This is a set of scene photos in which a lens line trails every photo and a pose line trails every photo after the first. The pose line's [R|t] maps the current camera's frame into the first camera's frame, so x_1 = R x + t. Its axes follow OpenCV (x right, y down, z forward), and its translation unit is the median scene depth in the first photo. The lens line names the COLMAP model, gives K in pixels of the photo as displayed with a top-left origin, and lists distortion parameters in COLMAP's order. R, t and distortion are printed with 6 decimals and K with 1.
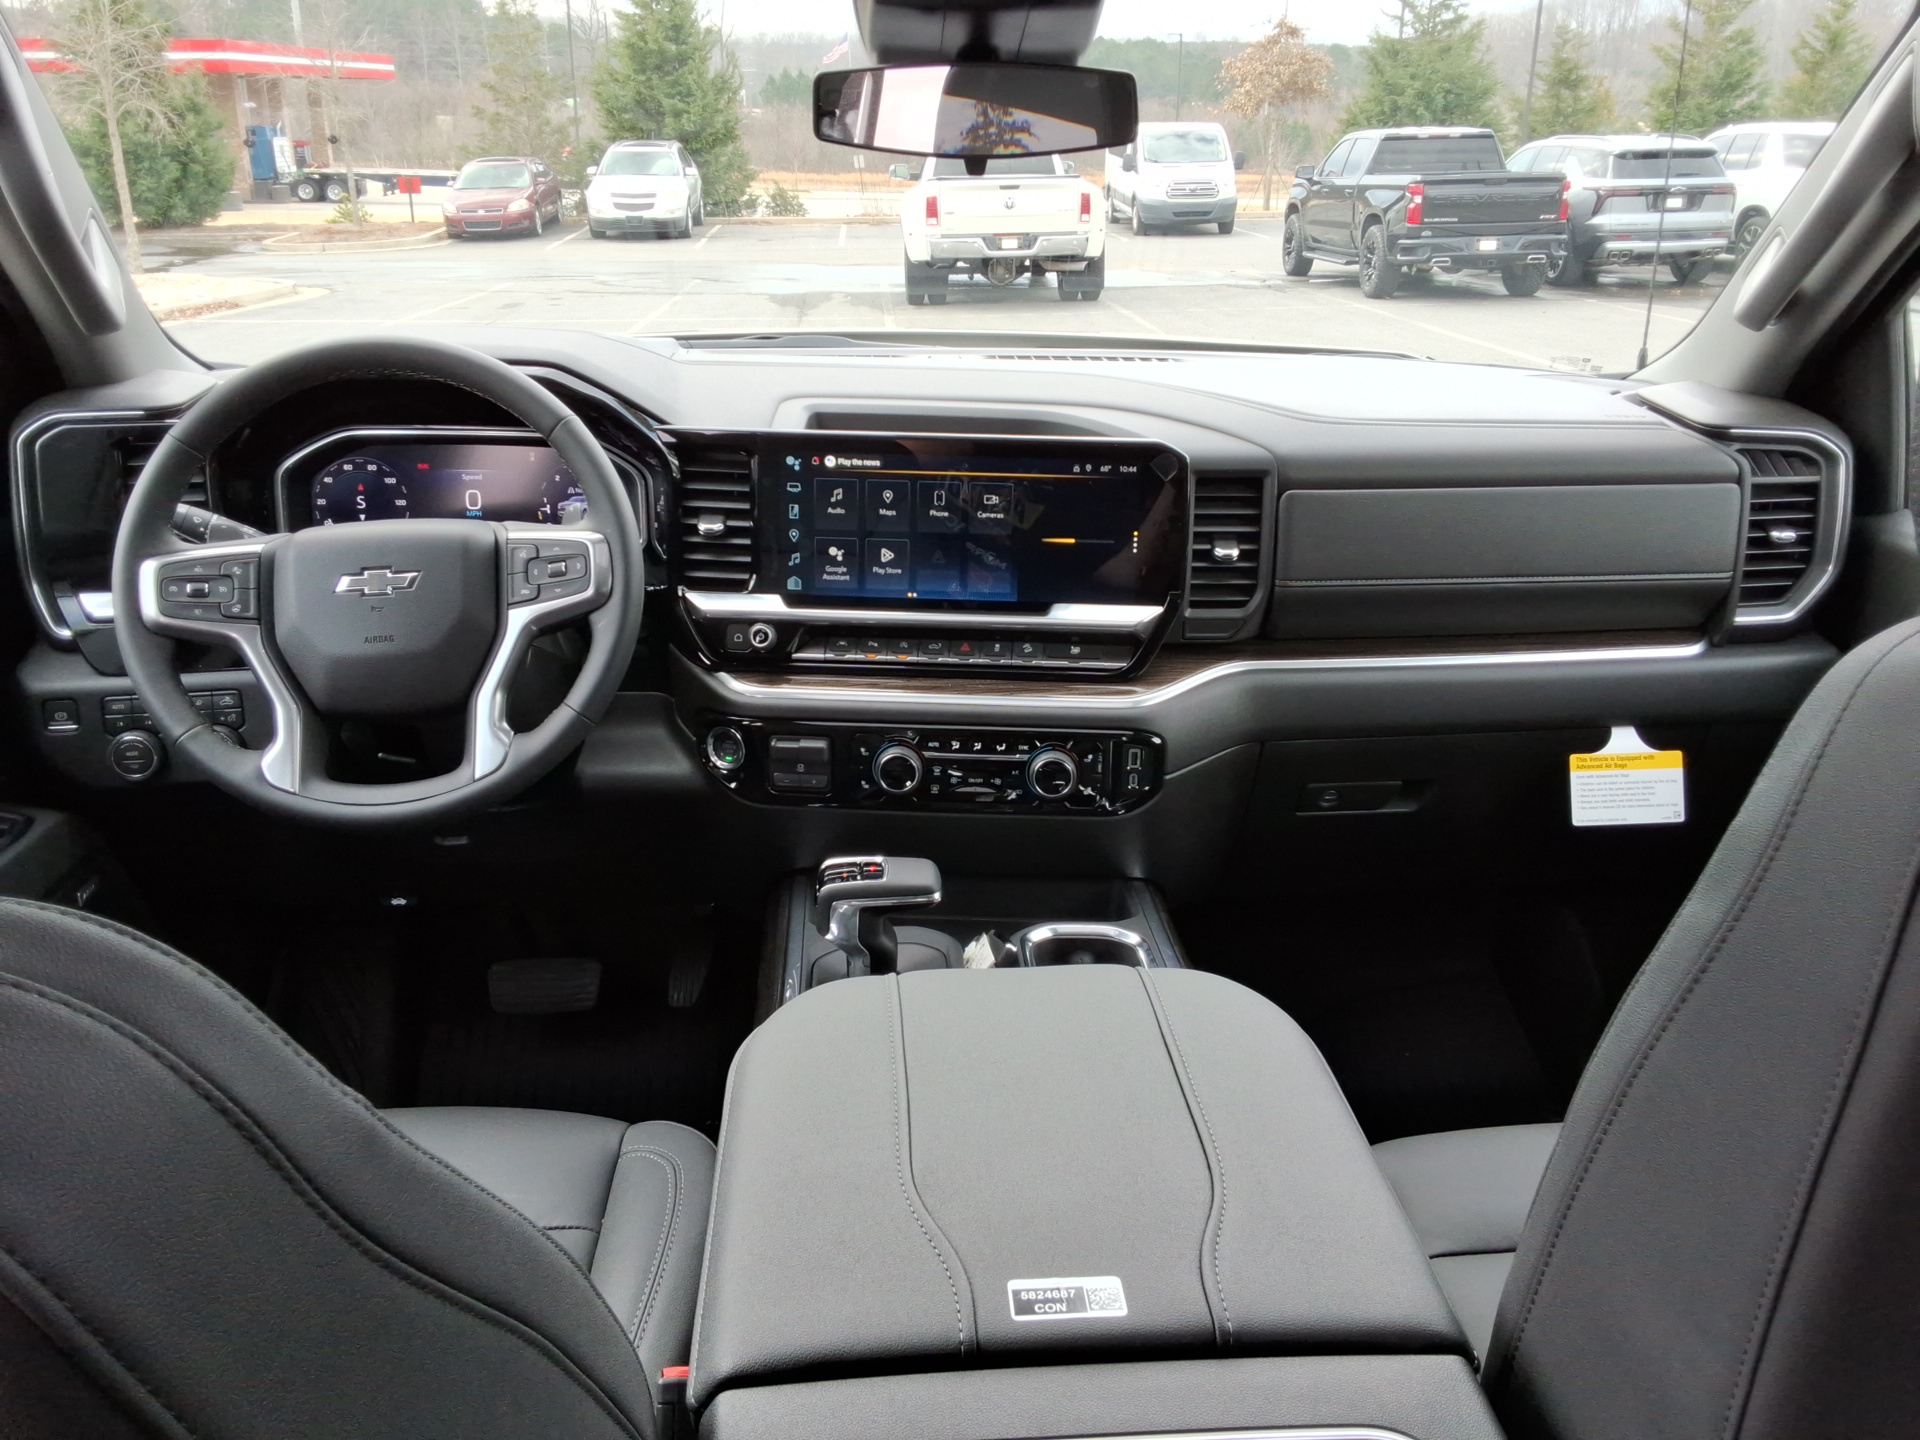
lens RADIAL K [[1536.7, 0, 973.4], [0, 1536.7, 724.8], [0, 0, 1]] dist [0.110684, -0.167074]
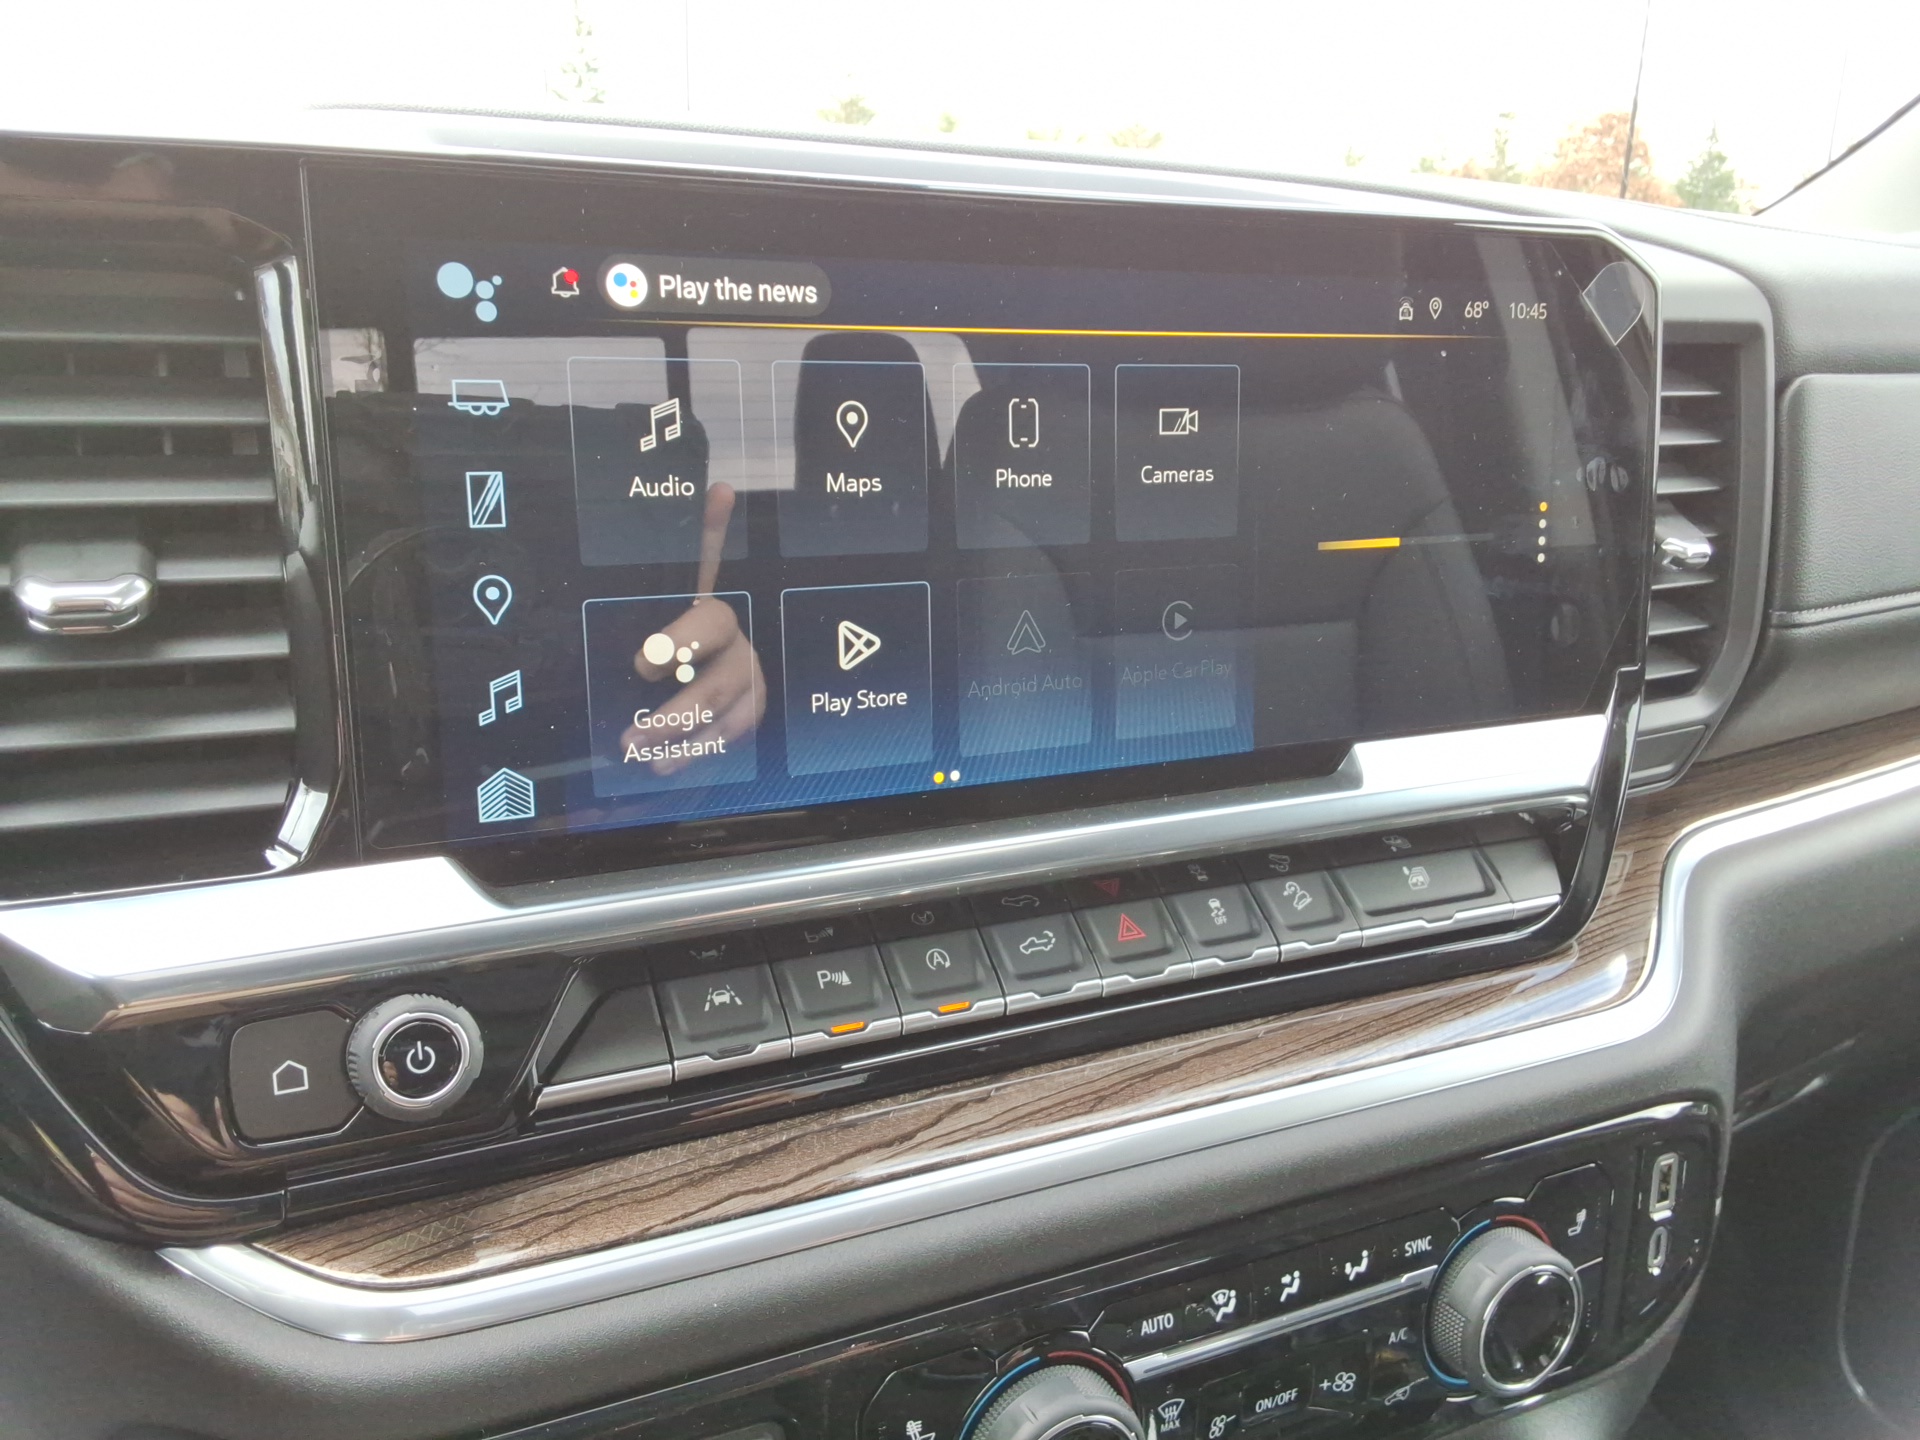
lens RADIAL K [[1536.7, 0, 966.5], [0, 1536.7, 709.1], [0, 0, 1]] dist [0.110684, -0.167074]
pose [[0.873832, -0.119033, 0.471433, -0.168447], [0.136035, 0.990702, -0.002005, -0.096368], [-0.466811, 0.065884, 0.881900, 0.759791]]
